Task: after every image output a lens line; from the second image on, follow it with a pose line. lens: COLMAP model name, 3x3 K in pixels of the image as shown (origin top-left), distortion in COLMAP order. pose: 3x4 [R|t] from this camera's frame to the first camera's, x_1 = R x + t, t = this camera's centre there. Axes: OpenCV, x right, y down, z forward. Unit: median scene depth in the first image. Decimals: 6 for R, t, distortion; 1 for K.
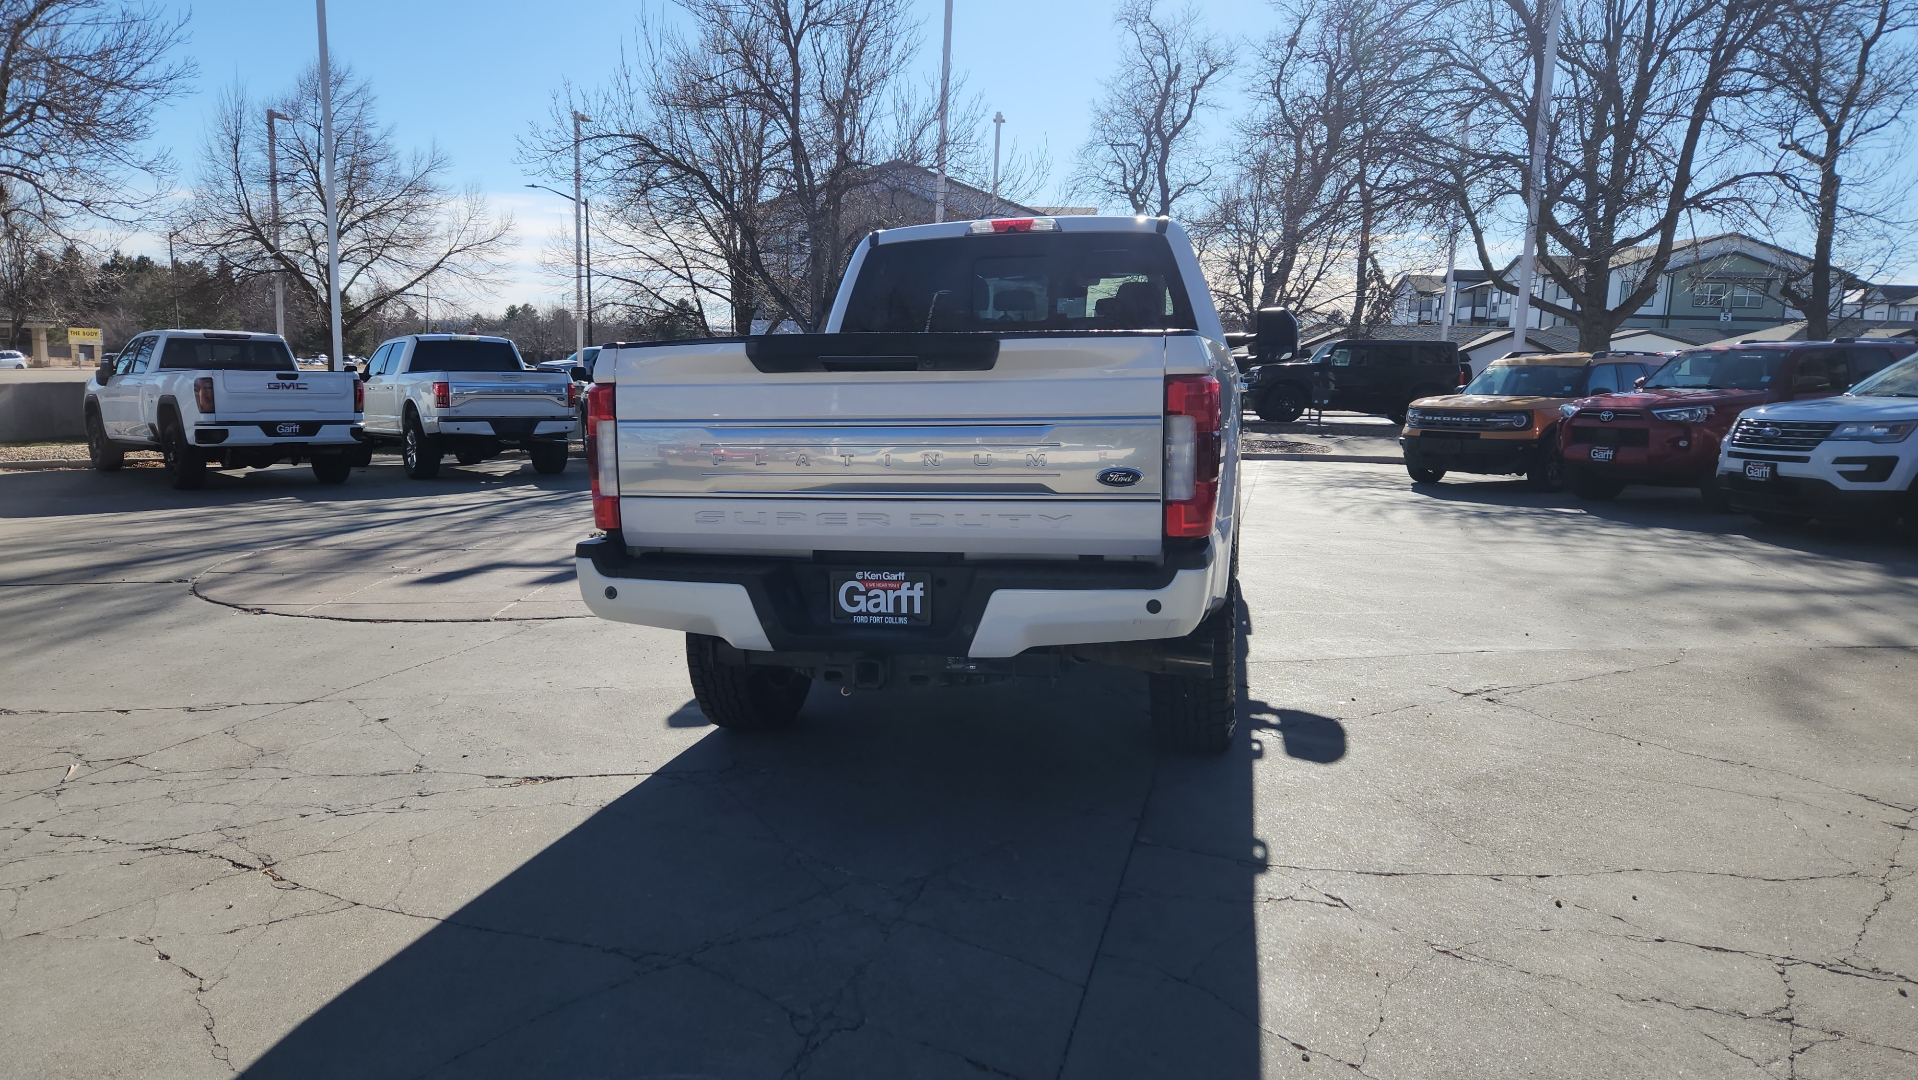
lens RADIAL K [[1278.4, 0, 920.8], [0, 1278.4, 529.7], [0, 0, 1]] dist [0.070516, -0.051757]
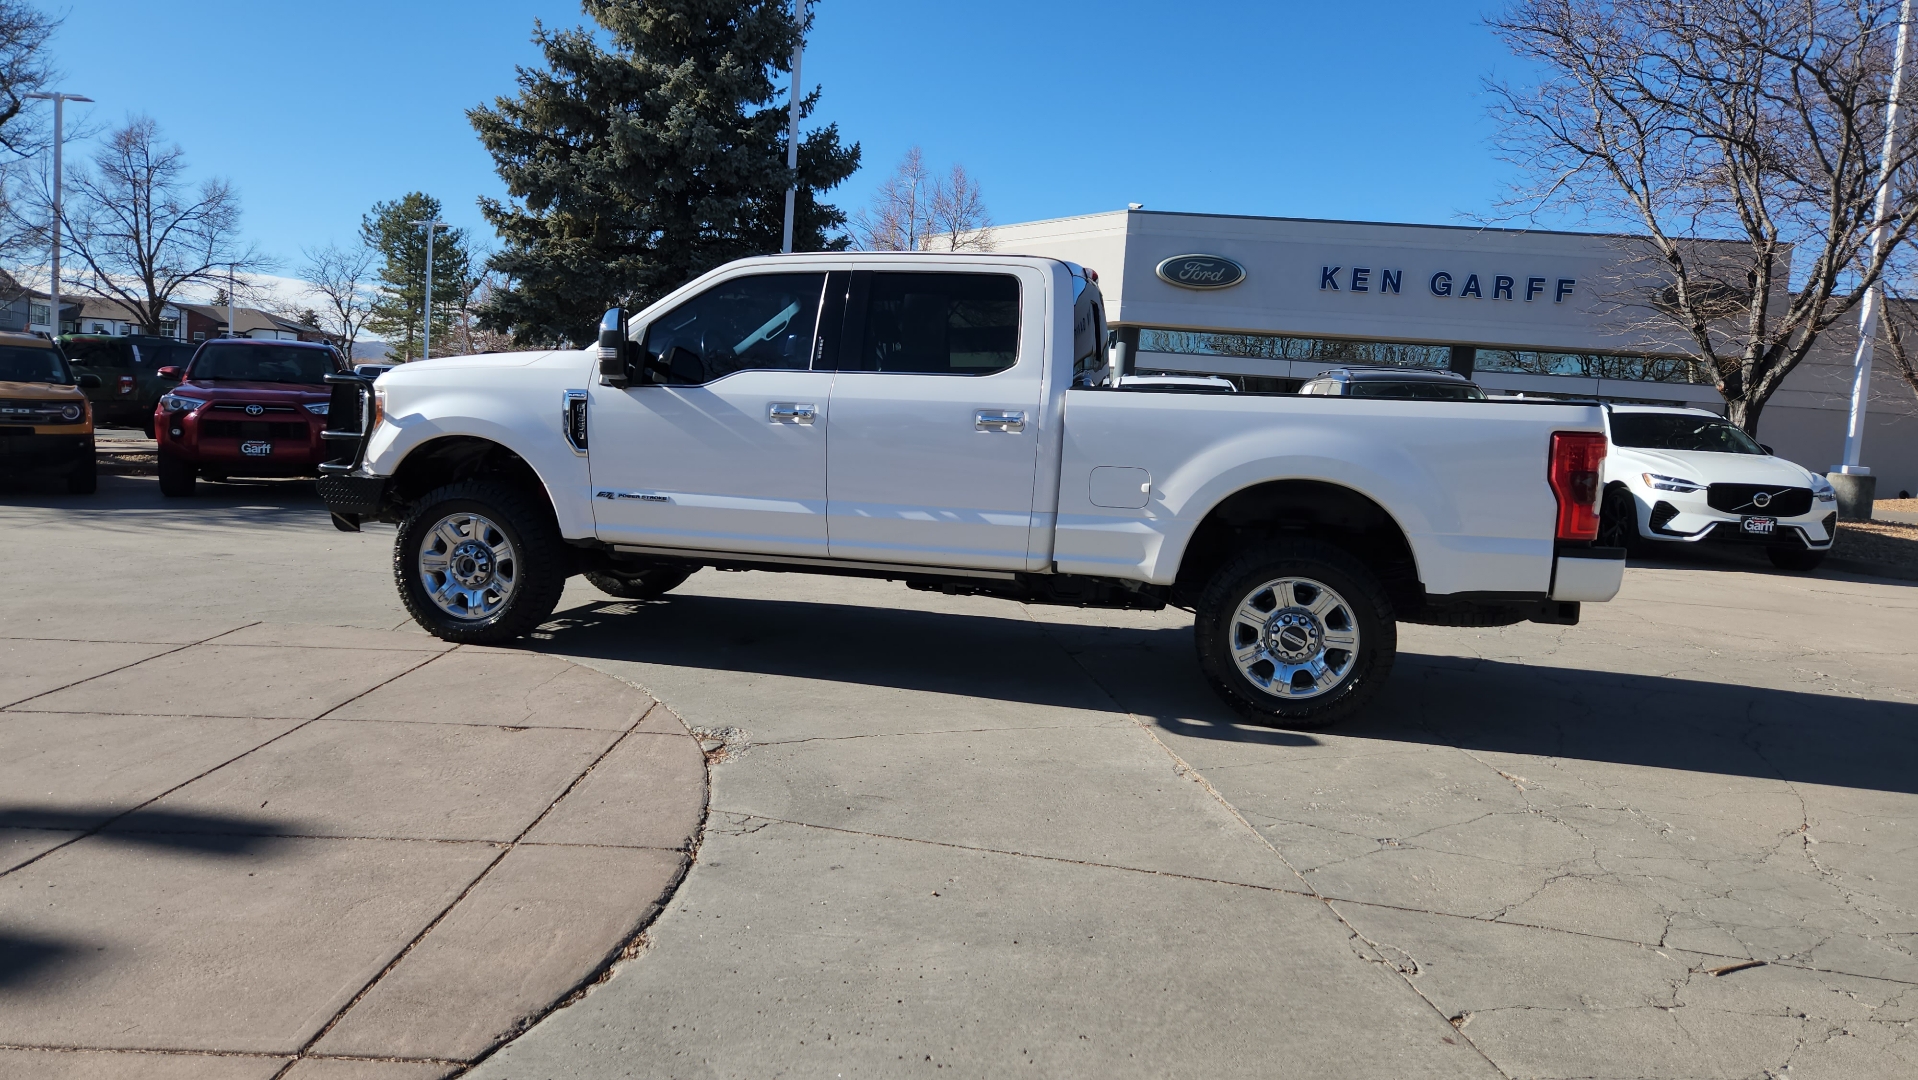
lens RADIAL K [[1277.0, 0, 939.7], [0, 1277.0, 545.0], [0, 0, 1]] dist [0.073692, -0.057719]
pose [[-0.010212, -0.114071, 0.993420, -0.469929], [0.075506, 0.990548, 0.114517, -0.059827], [-0.997093, 0.076178, -0.001503, 0.495648]]
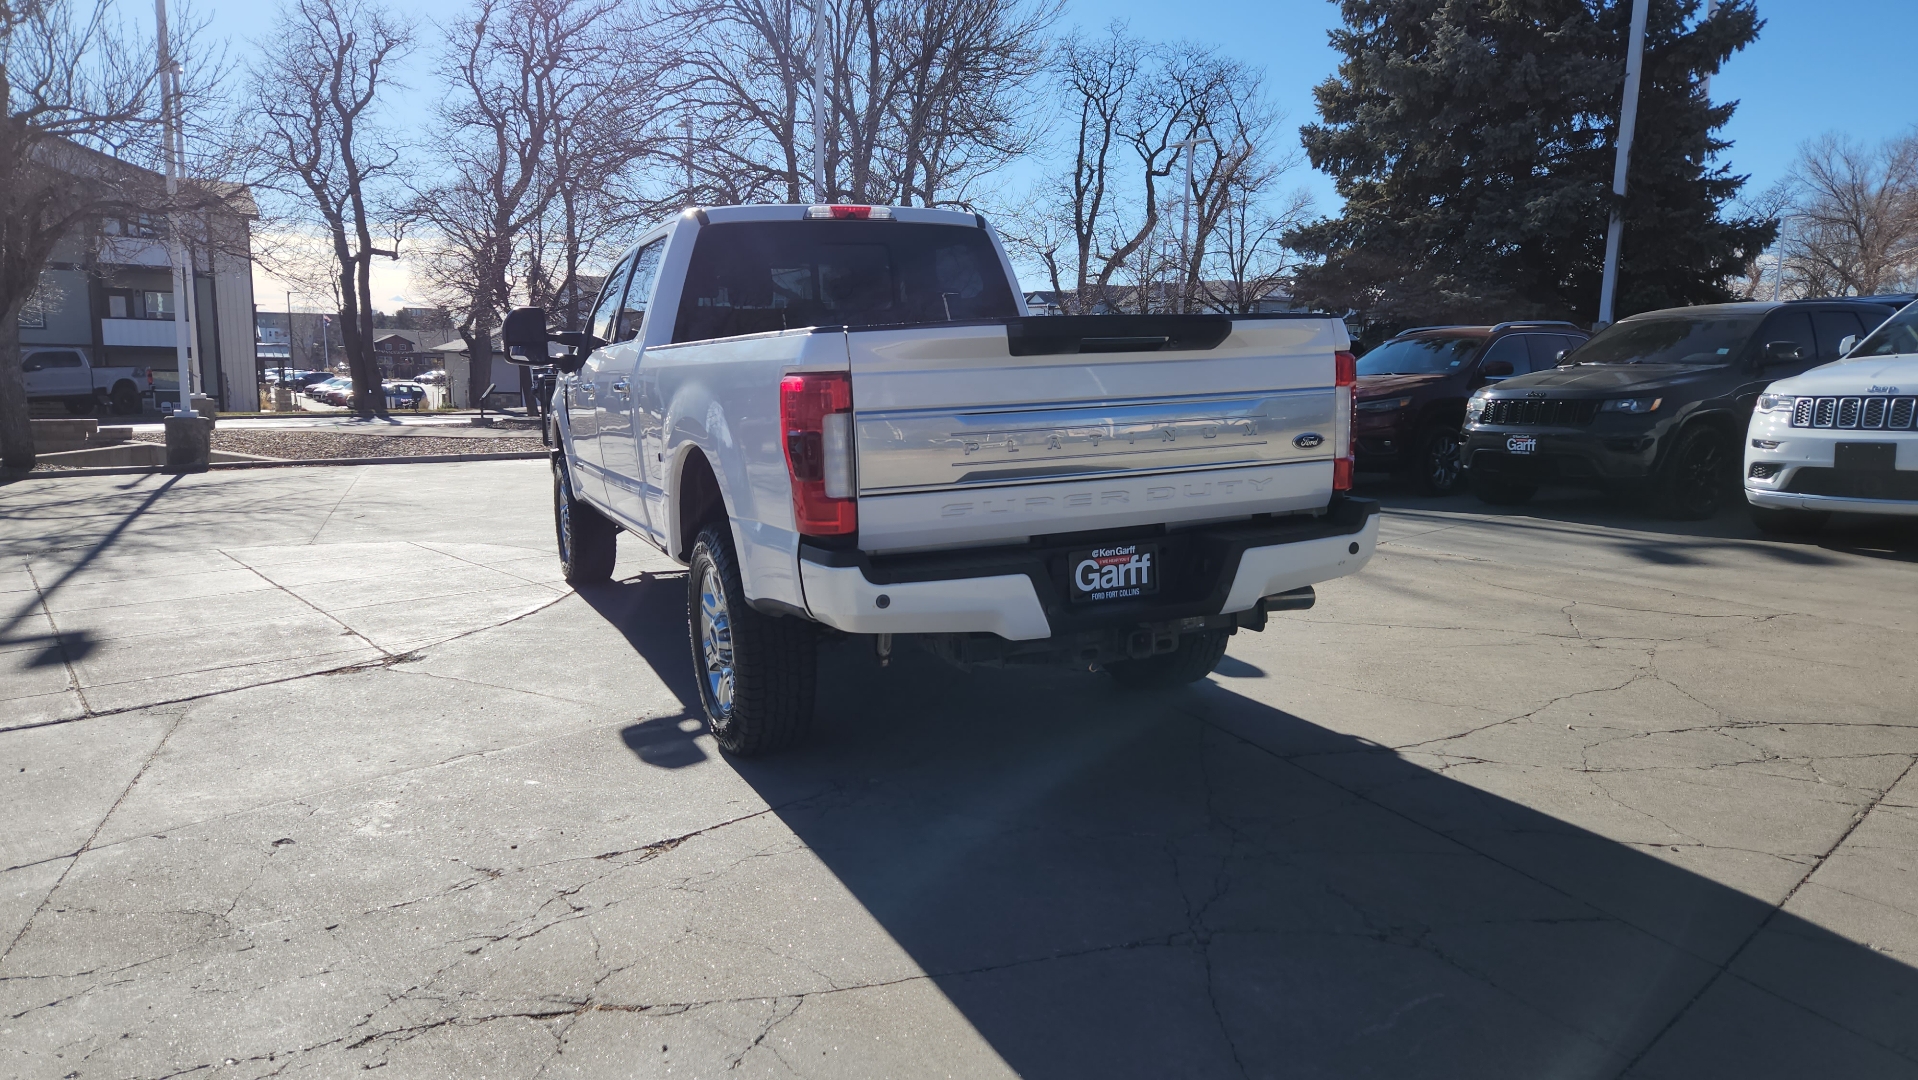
lens RADIAL K [[1278.4, 0, 935.7], [0, 1278.4, 560.8], [0, 0, 1]] dist [0.070516, -0.051757]
pose [[0.799045, -0.106814, 0.591708, -0.211134], [0.092132, 0.994223, 0.055059, -0.007414], [-0.594171, 0.010521, 0.804270, 0.070179]]
